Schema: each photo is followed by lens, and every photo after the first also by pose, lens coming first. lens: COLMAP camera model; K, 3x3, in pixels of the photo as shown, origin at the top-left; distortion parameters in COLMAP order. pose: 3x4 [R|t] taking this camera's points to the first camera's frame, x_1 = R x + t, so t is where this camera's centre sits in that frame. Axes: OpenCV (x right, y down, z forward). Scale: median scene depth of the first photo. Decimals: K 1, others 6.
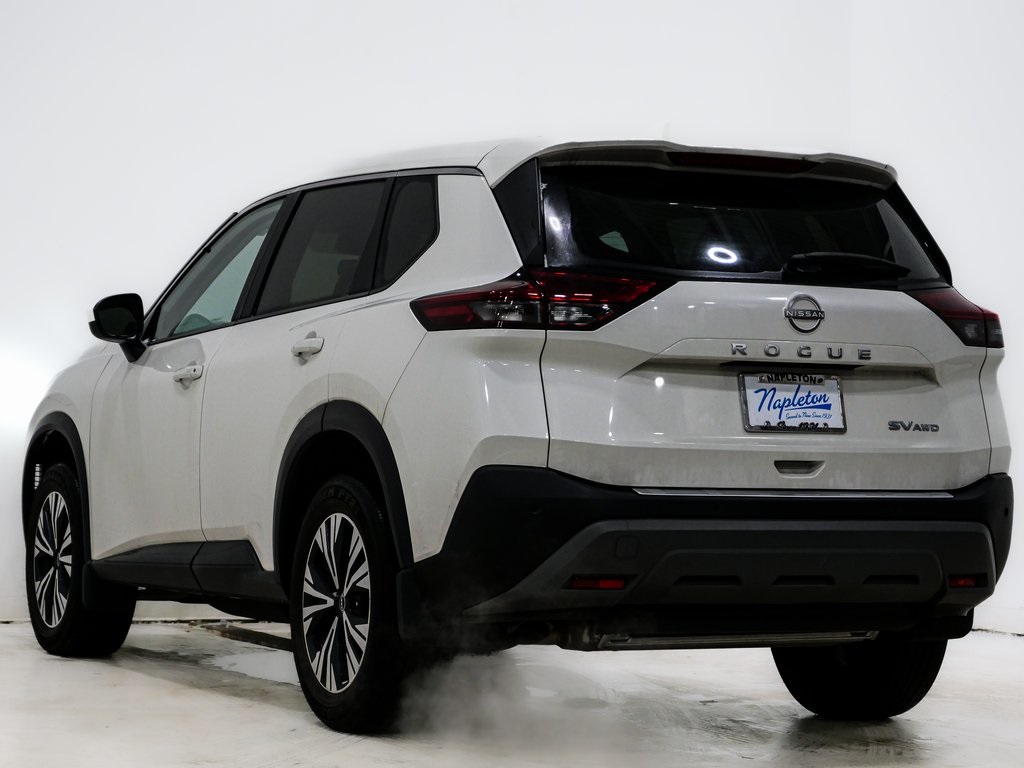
lens RADIAL K [[2697.2, 0, 508.8], [0, 2697.2, 381.7], [0, 0, 1]] dist [0.078301, 0.000000]
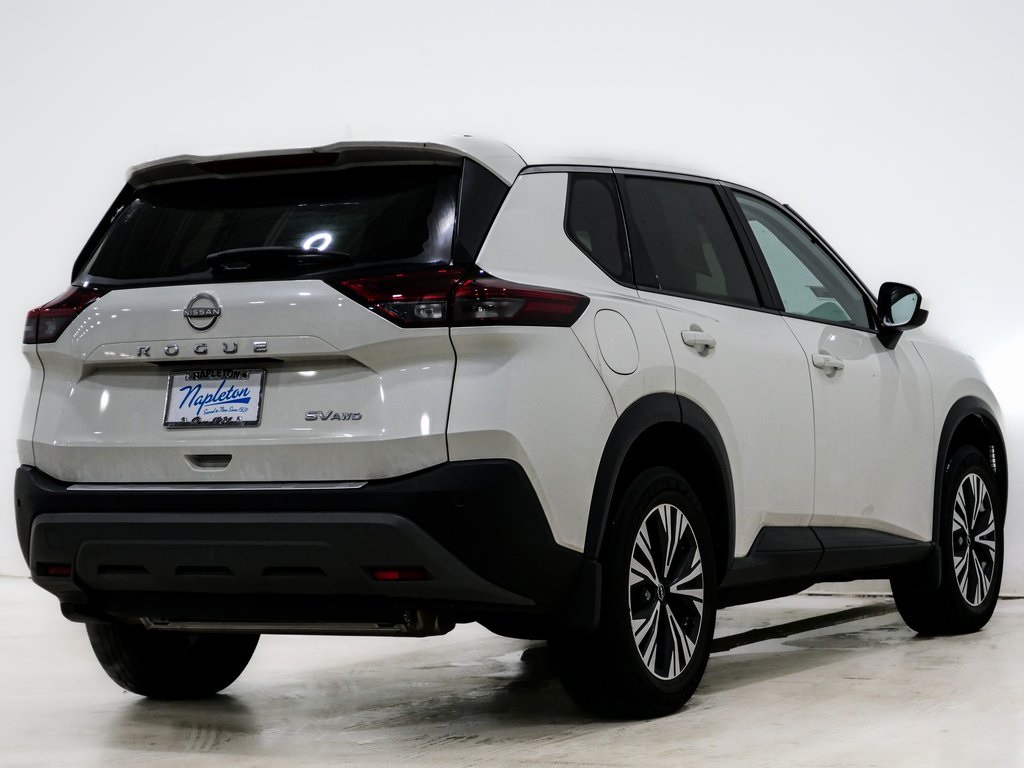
lens RADIAL K [[2581.1, 0, 506.8], [0, 2581.1, 384.6], [0, 0, 1]] dist [0.200136, 0.000000]
pose [[0.576525, -0.038652, -0.816165, 0.977980], [0.052212, 0.998582, -0.010409, 0.018750], [0.815410, -0.036613, 0.577725, 0.521759]]
